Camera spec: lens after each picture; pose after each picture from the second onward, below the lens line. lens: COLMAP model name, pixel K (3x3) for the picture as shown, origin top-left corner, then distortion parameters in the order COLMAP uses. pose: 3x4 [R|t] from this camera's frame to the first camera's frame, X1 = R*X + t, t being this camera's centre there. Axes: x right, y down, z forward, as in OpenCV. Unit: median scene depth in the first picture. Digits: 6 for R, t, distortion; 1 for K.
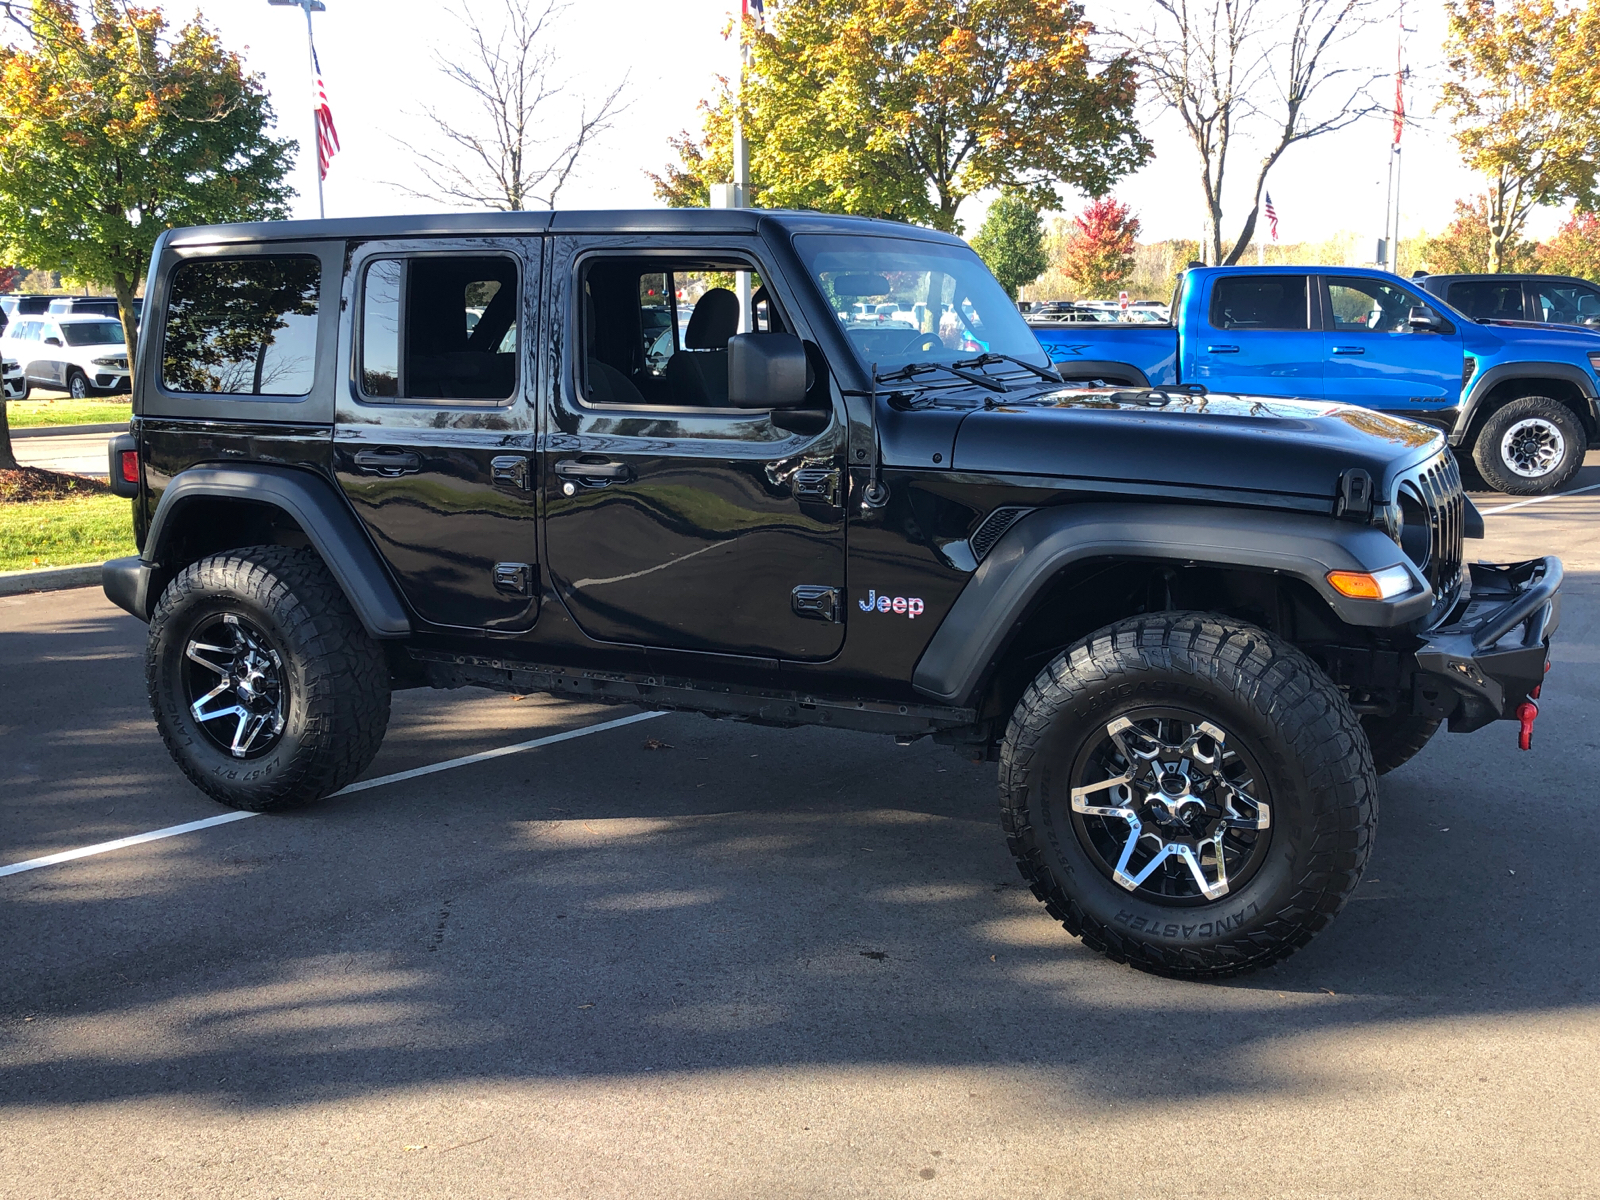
lens RADIAL K [[1571.1, 0, 800.0], [0, 1571.1, 600.0], [0, 0, 1]] dist [0.015466, -0.003614]
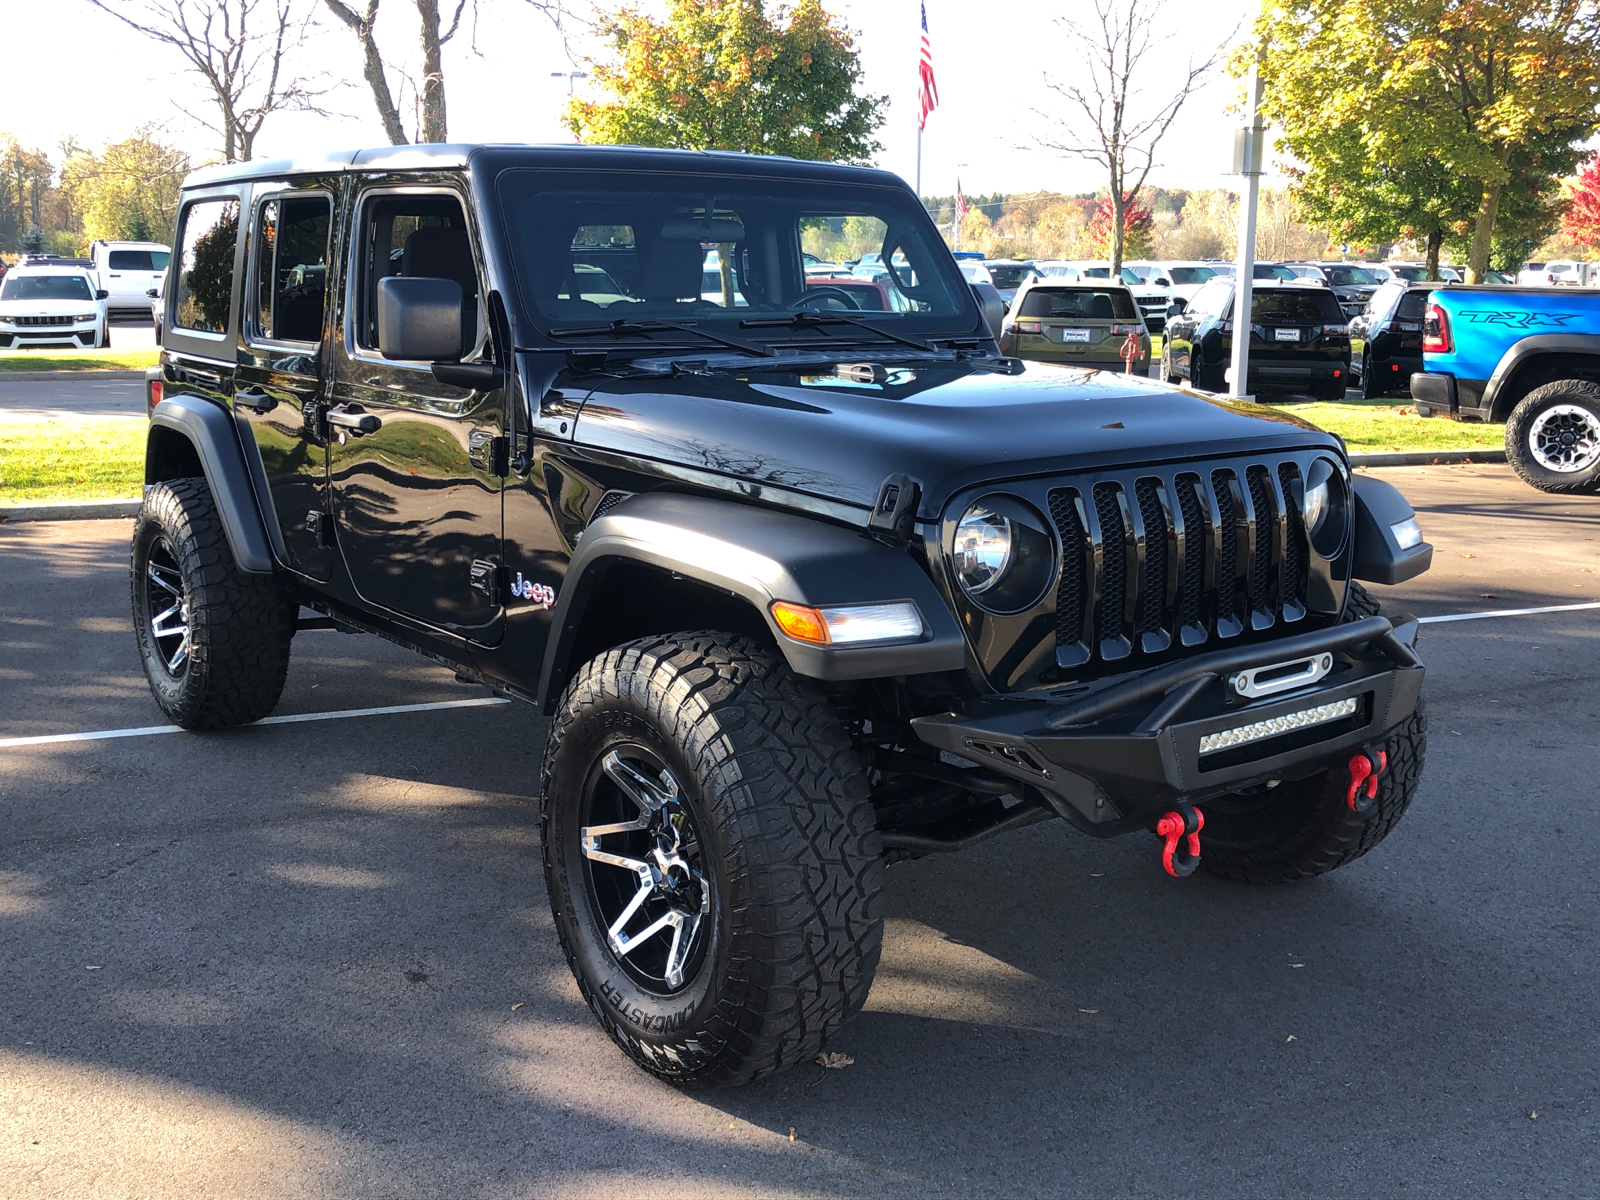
lens RADIAL K [[1562.9, 0, 794.2], [0, 1562.9, 606.2], [0, 0, 1]] dist [0.068208, -0.169508]
pose [[0.909552, 0.104521, -0.402232, 0.438114], [-0.091964, 0.994483, 0.050465, -0.037188], [0.405287, -0.008909, 0.914146, 0.198908]]
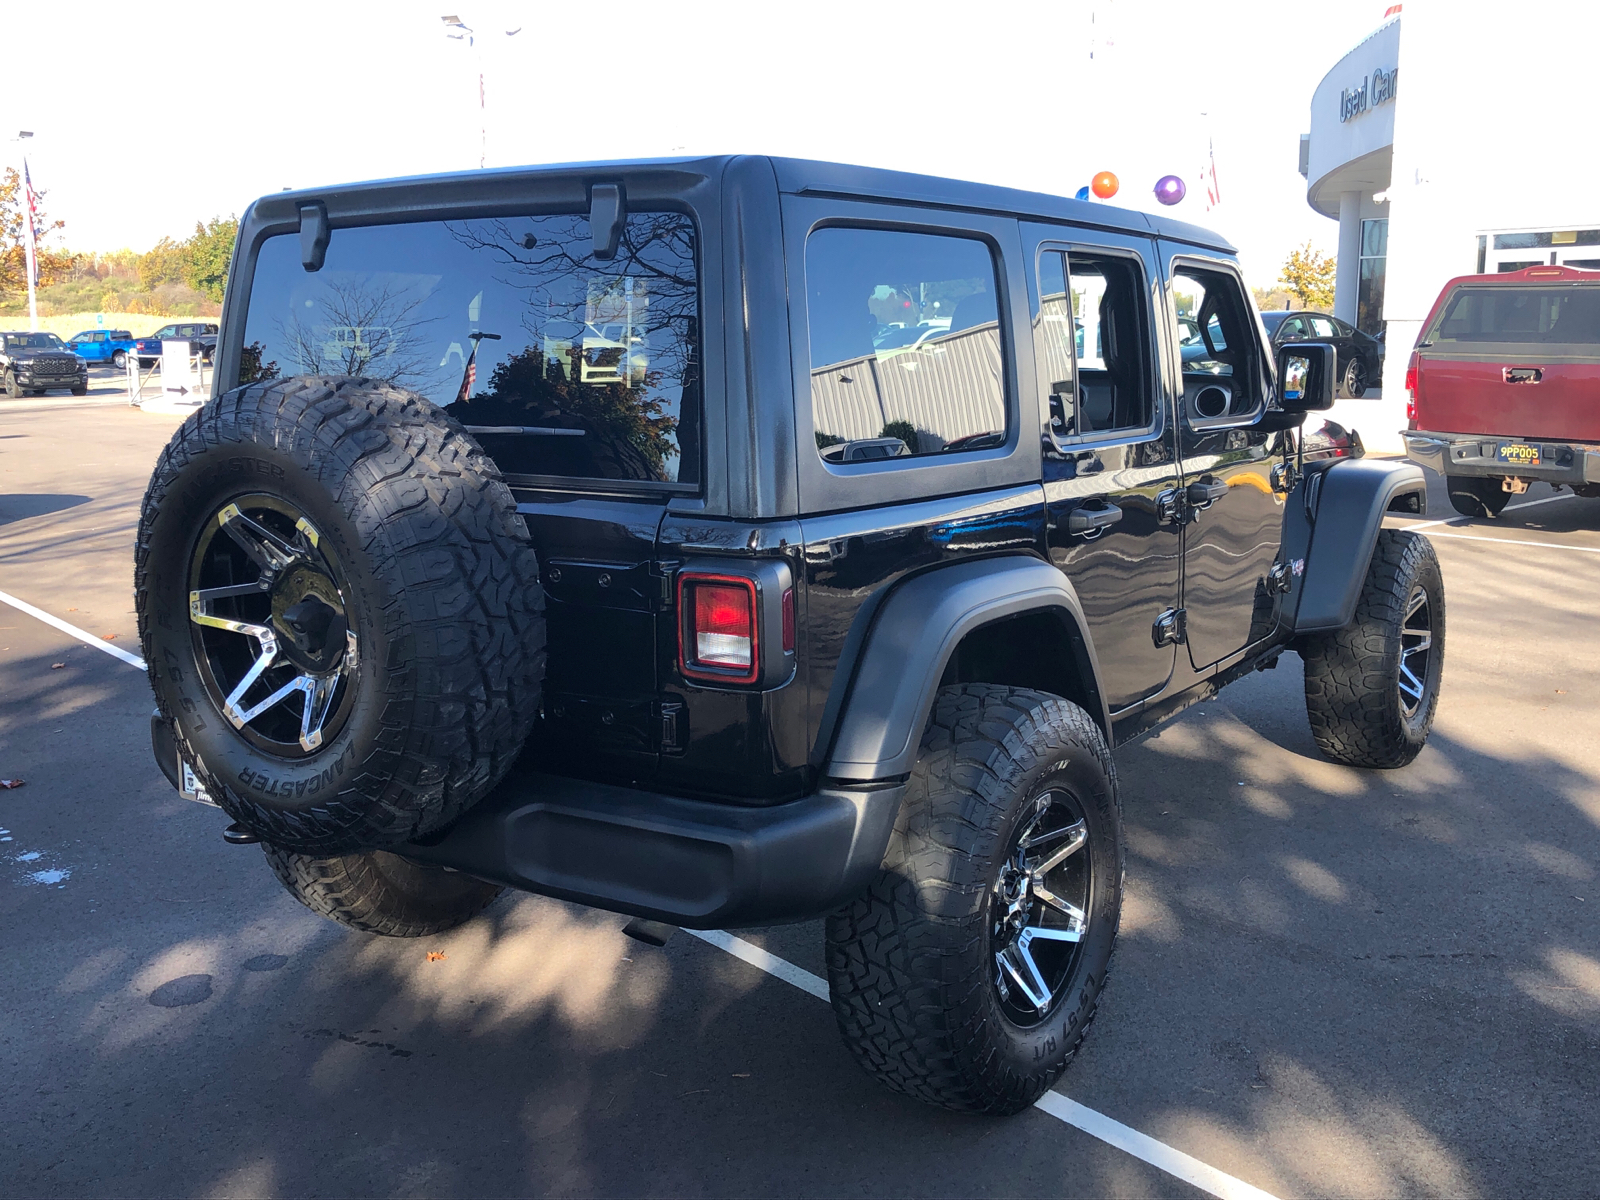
lens RADIAL K [[1563.6, 0, 800.0], [0, 1563.6, 600.0], [0, 0, 1]] dist [0.074789, -0.150478]
pose [[0.113599, -0.153009, 0.981674, -0.954069], [0.179953, 0.974896, 0.131129, -0.163071], [-0.977094, 0.161759, 0.138281, 0.965339]]
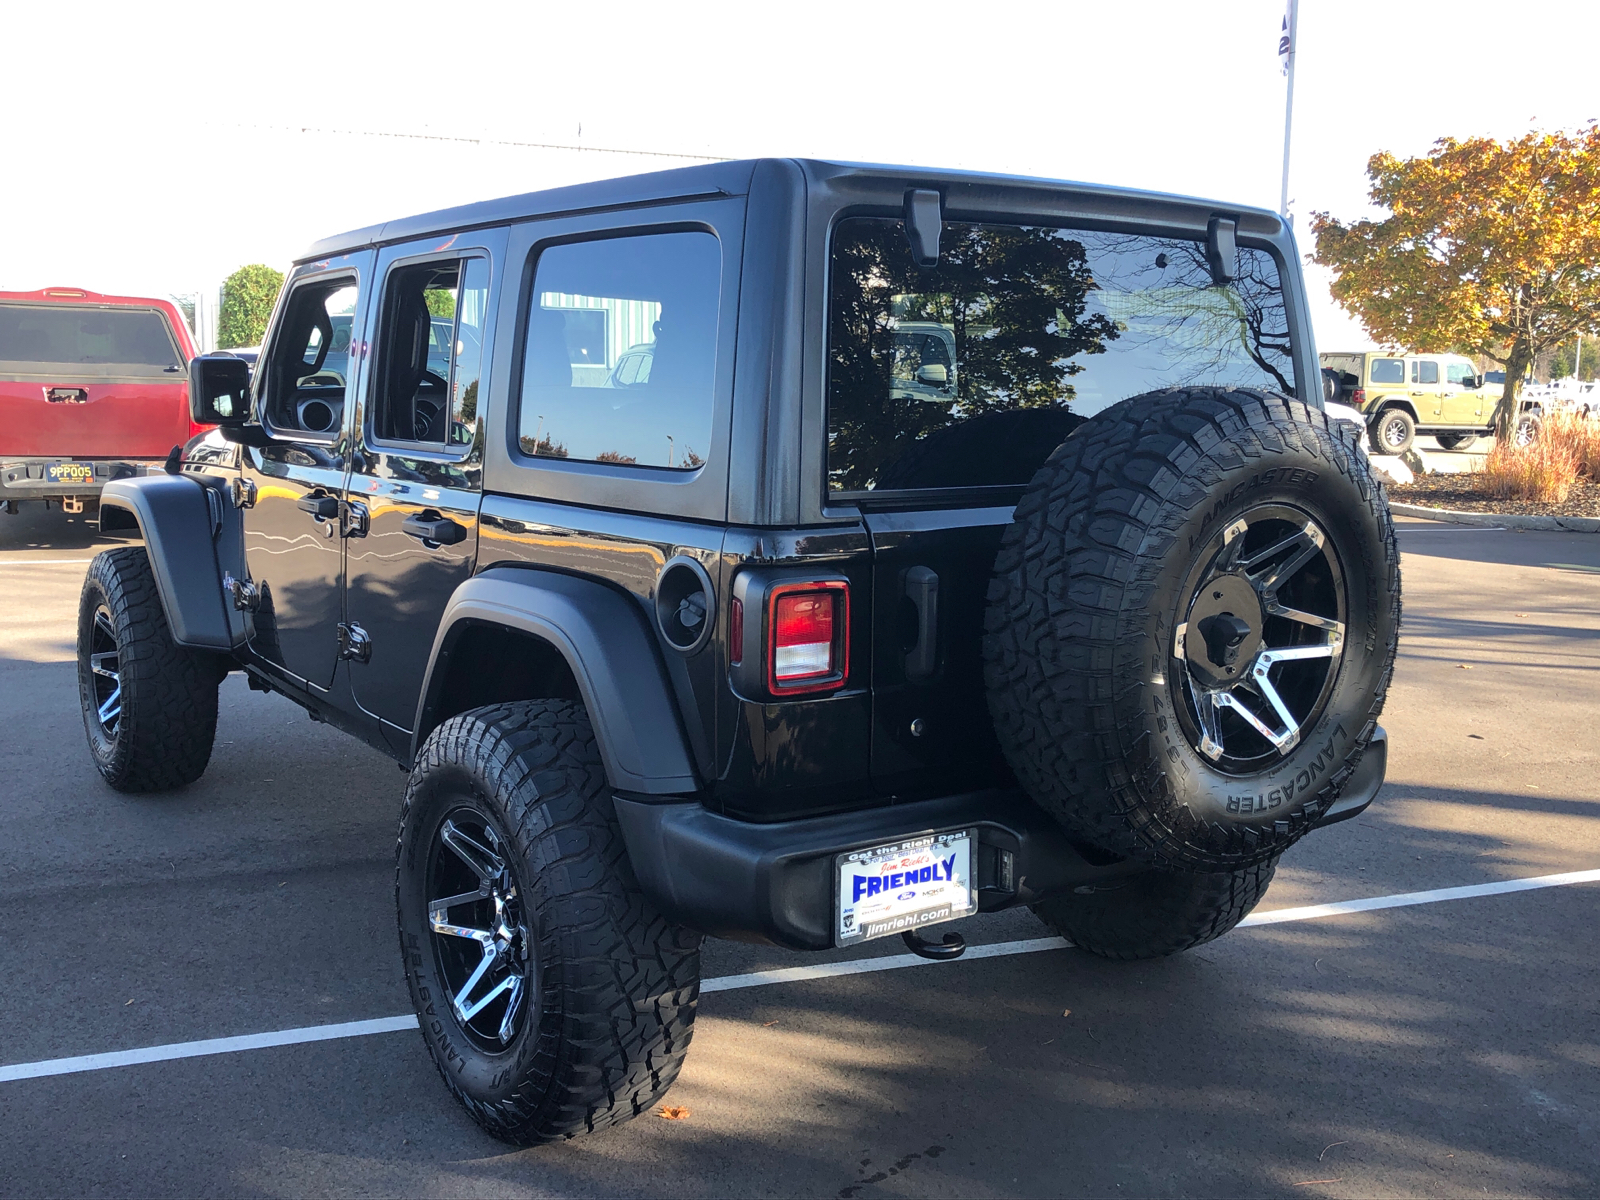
lens RADIAL K [[1563.6, 0, 800.0], [0, 1563.6, 600.0], [0, 0, 1]] dist [0.074789, -0.150478]
pose [[-0.898762, -0.066527, 0.433360, -0.534596], [0.070524, 0.953614, 0.292655, -0.295270], [-0.432728, 0.293590, -0.852380, 1.735805]]
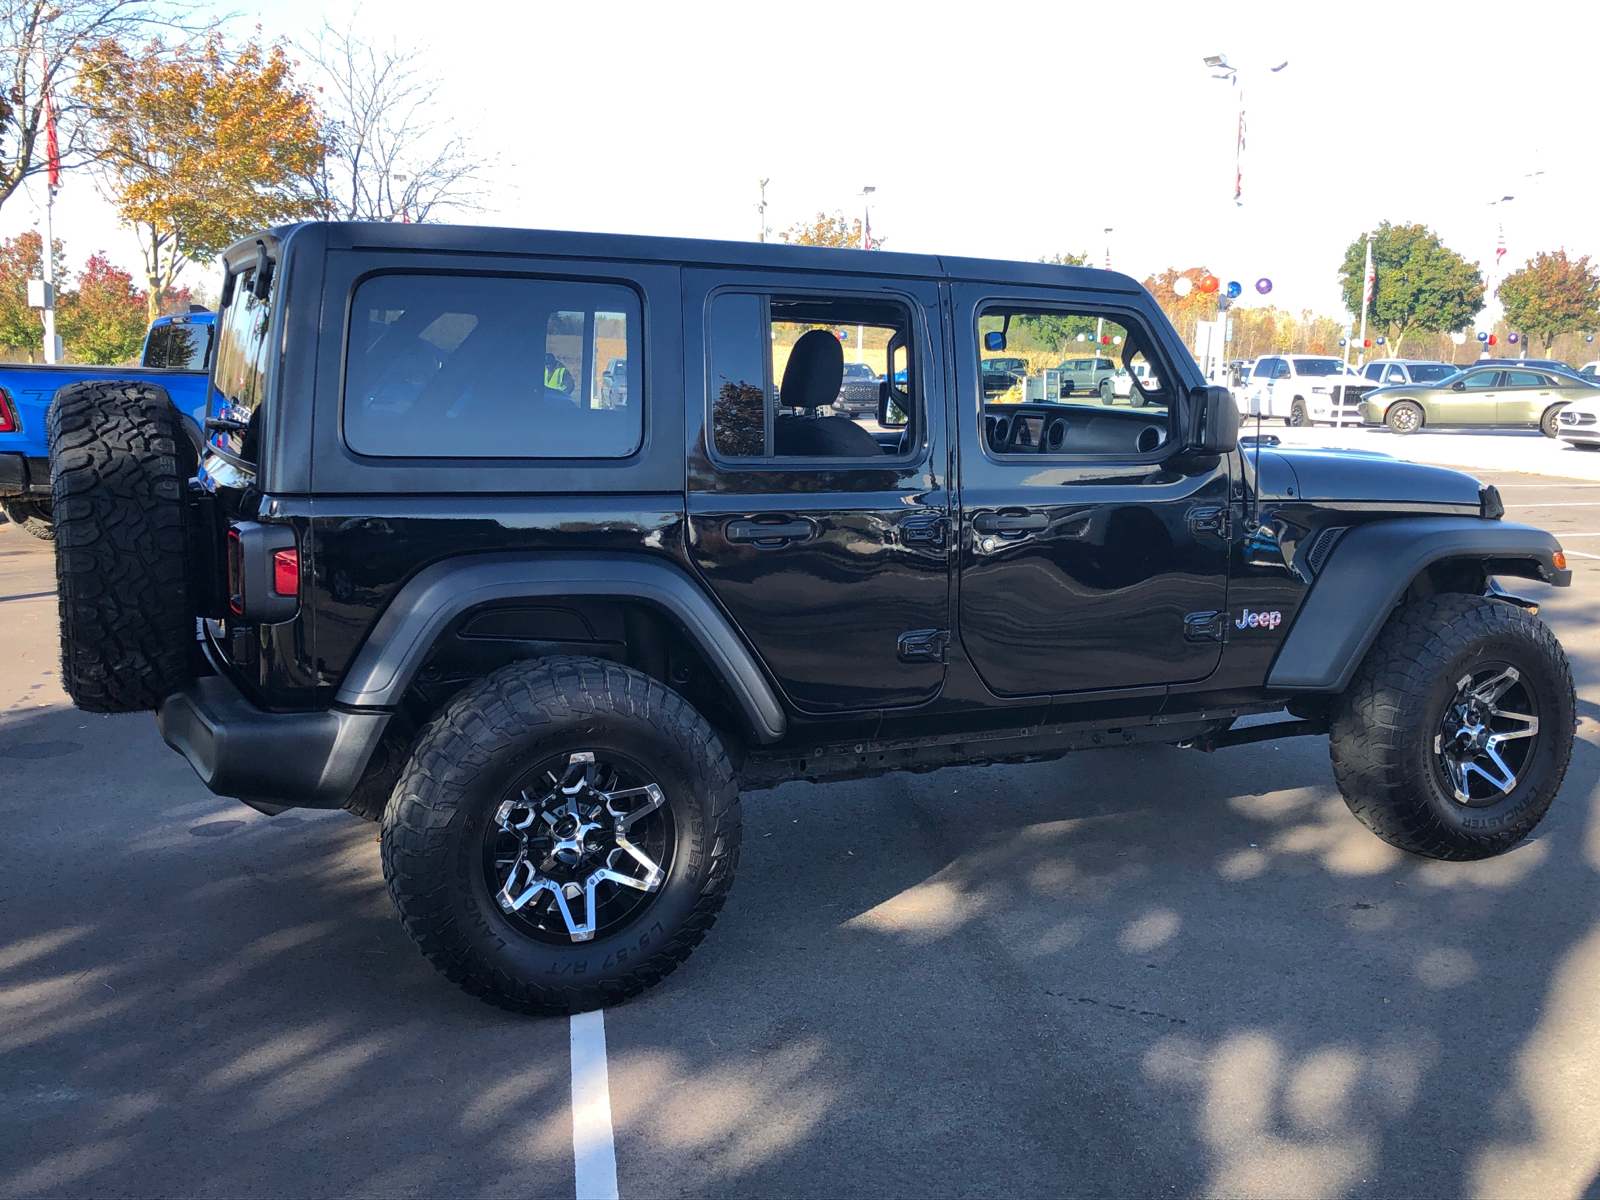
lens RADIAL K [[1563.6, 0, 800.0], [0, 1563.6, 600.0], [0, 0, 1]] dist [0.074789, -0.150478]
pose [[0.597049, -0.096093, 0.796429, -0.859287], [0.120092, 0.992318, 0.029699, -0.069777], [-0.793165, 0.077913, 0.604002, 0.447565]]
